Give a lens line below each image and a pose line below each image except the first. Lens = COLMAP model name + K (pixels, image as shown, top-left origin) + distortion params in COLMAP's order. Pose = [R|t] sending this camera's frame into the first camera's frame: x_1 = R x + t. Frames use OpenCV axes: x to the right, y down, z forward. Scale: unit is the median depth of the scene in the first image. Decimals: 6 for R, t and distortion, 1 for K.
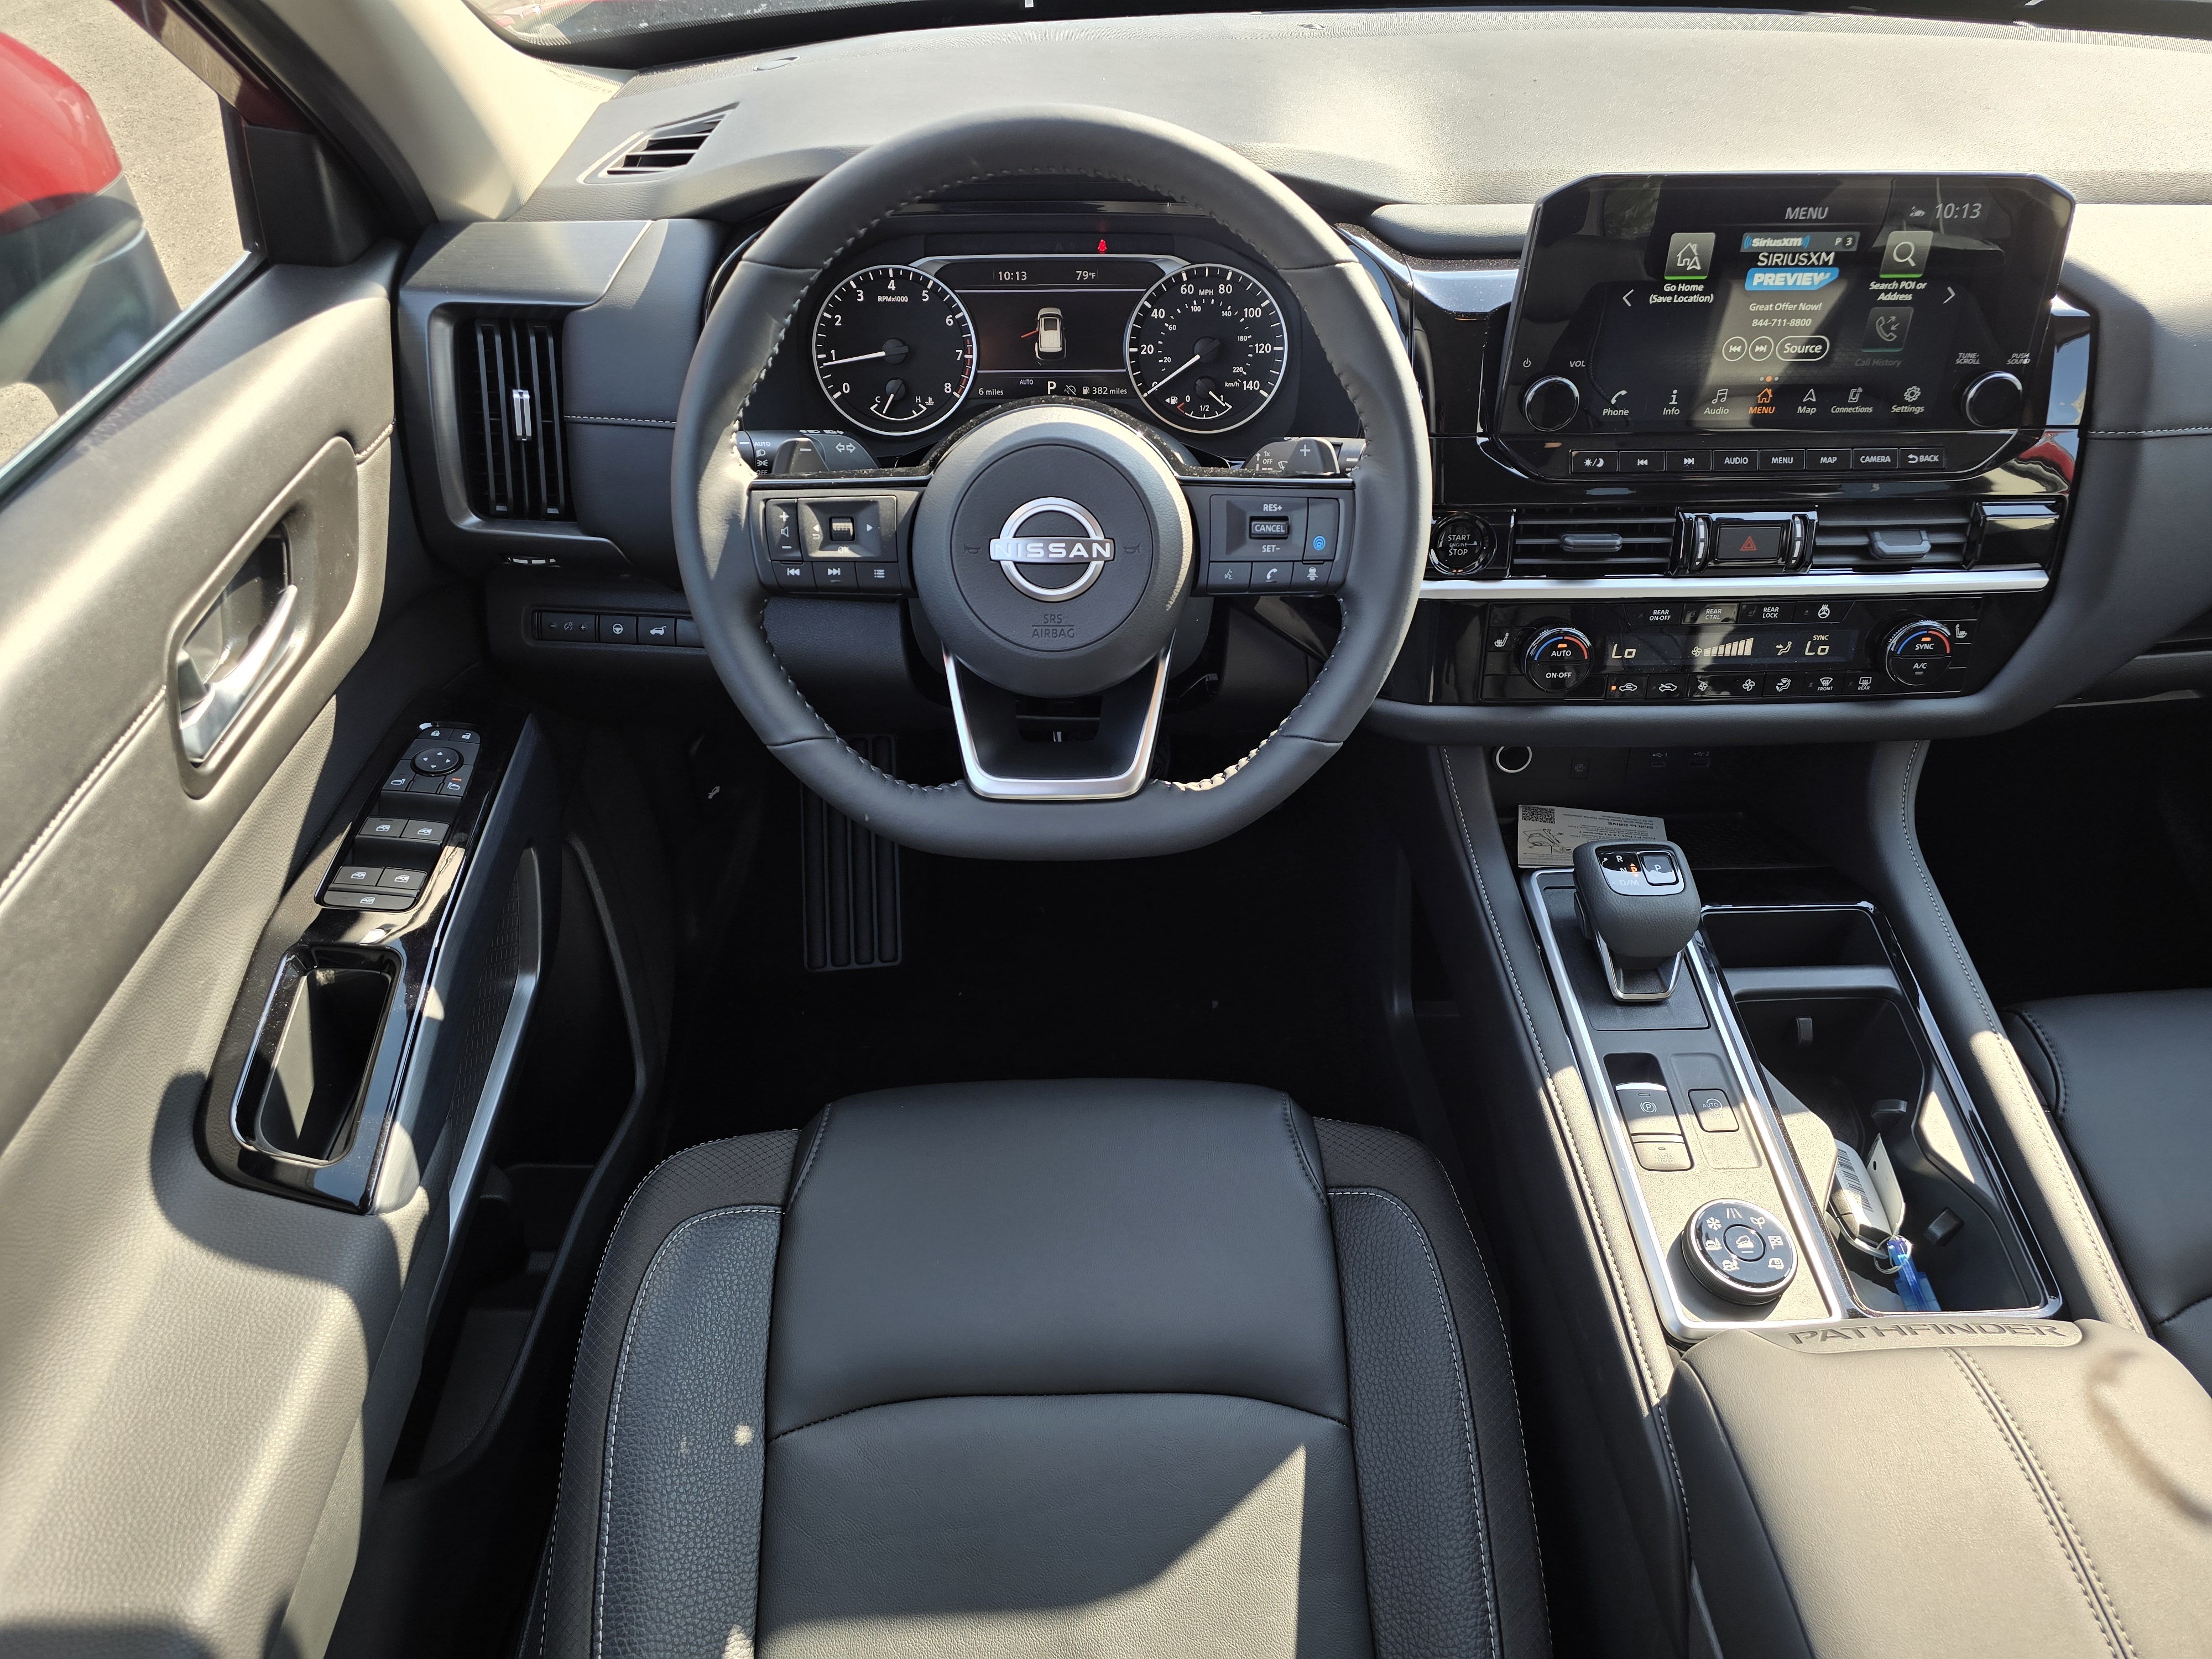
lens RADIAL K [[1498.0, 0, 1114.1], [0, 1498.0, 806.7], [0, 0, 1]] dist [0.053669, -0.051705]
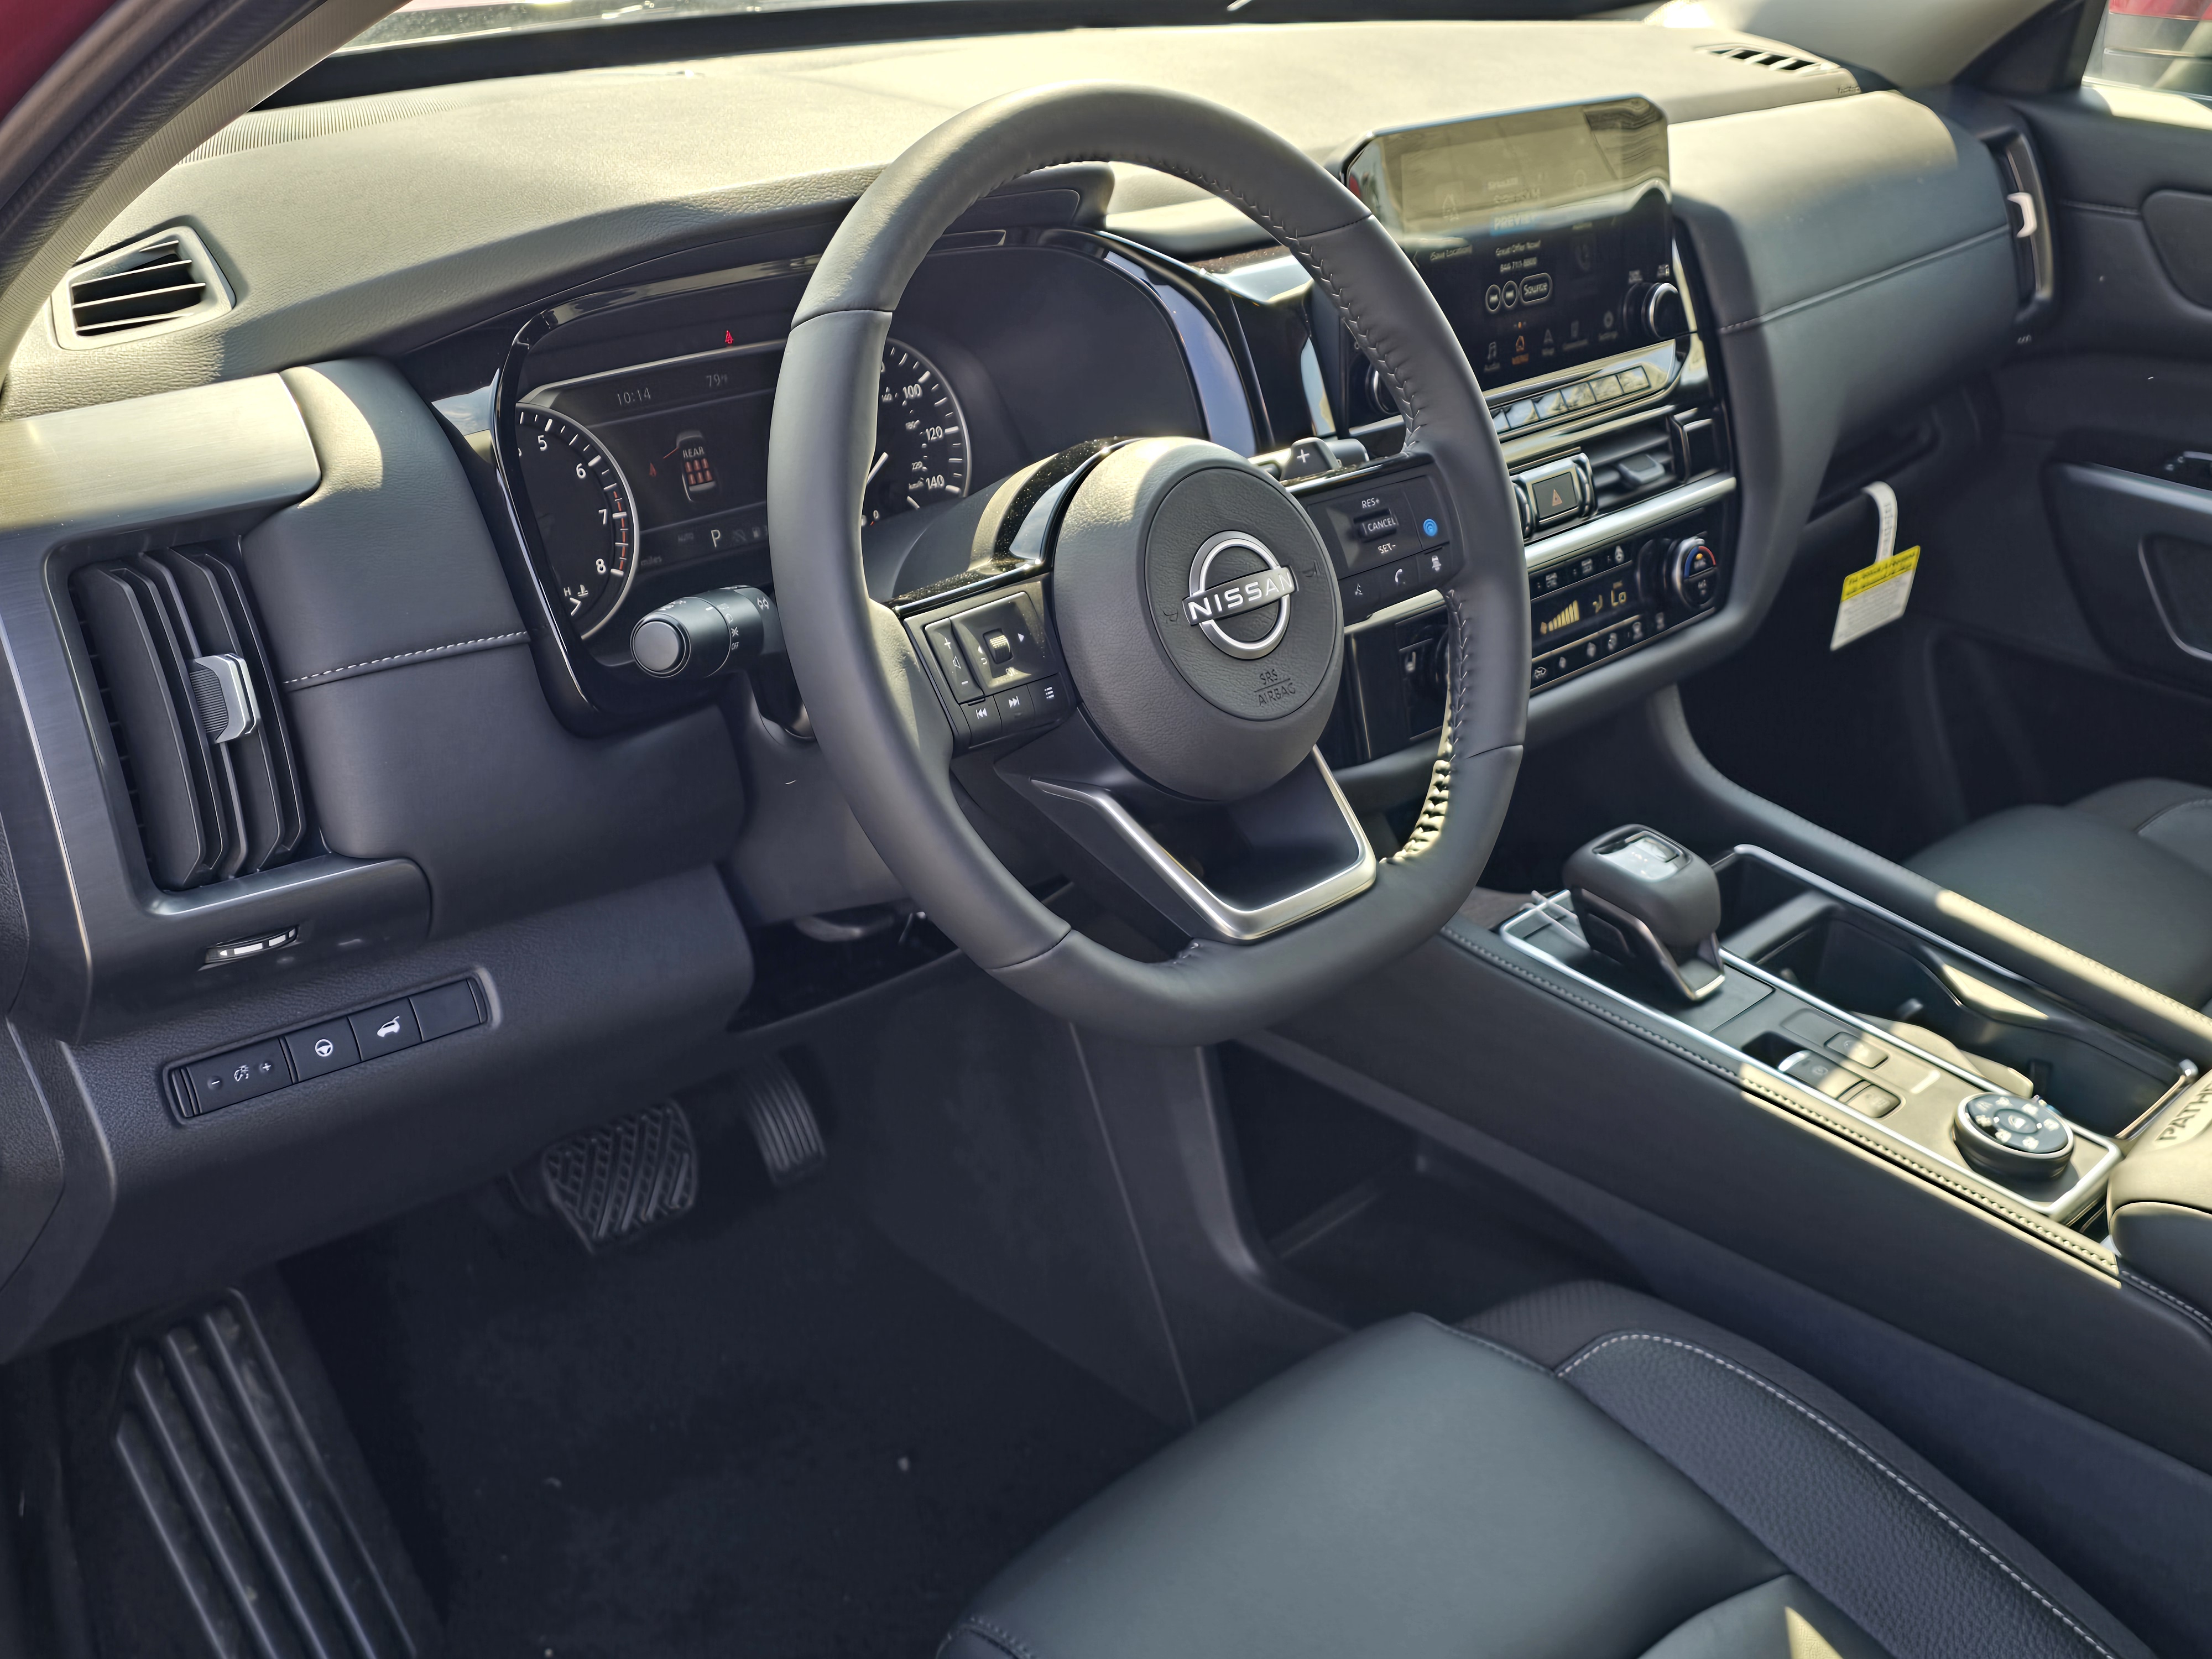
lens RADIAL K [[2445.2, 0, 1106.0], [0, 2445.2, 829.5], [0, 0, 1]] dist [0.158373, -0.359407]
pose [[0.710337, -0.276507, 0.647275, -0.775716], [0.418943, 0.905063, -0.073129, 0.002522], [-0.565604, 0.323118, 0.758741, 0.087231]]
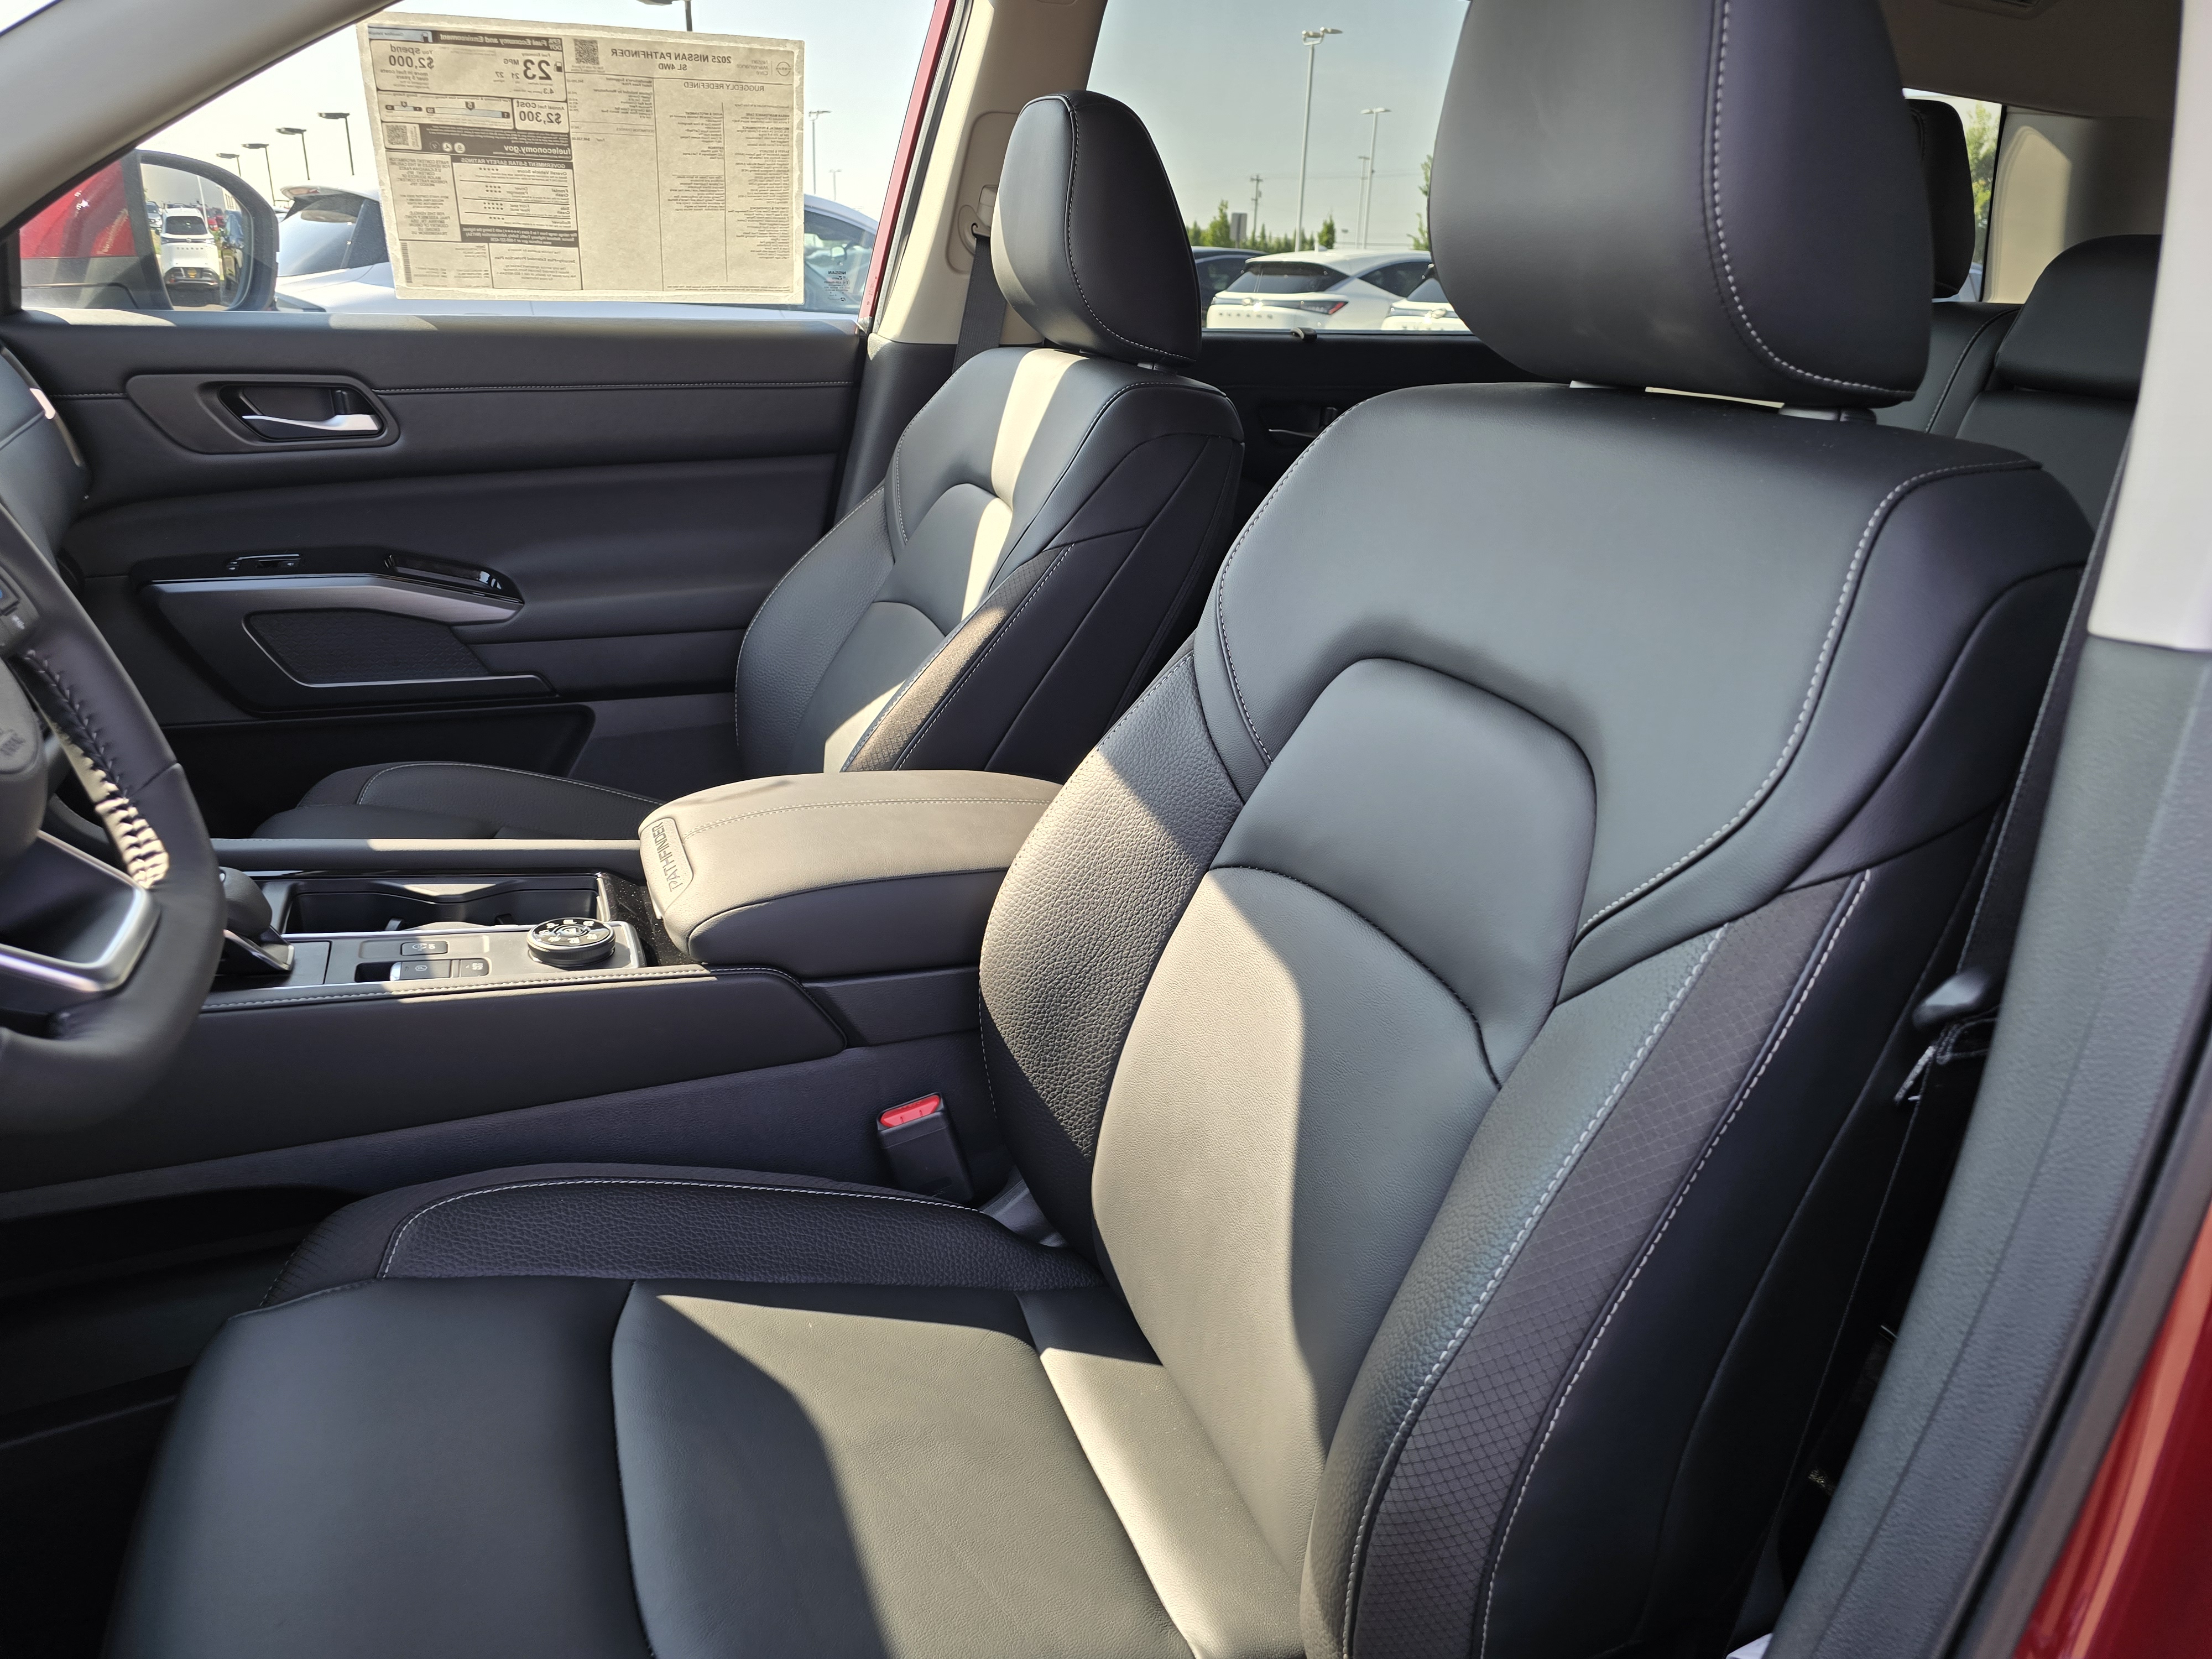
lens RADIAL K [[1548.5, 0, 1106.0], [0, 1548.5, 829.5], [0, 0, 1]] dist [0.034235, -0.051737]
pose [[-0.338974, -0.338879, 0.877643, -0.748516], [0.574051, 0.664582, 0.478327, -0.124340], [-0.745361, 0.665952, -0.030742, 0.544365]]
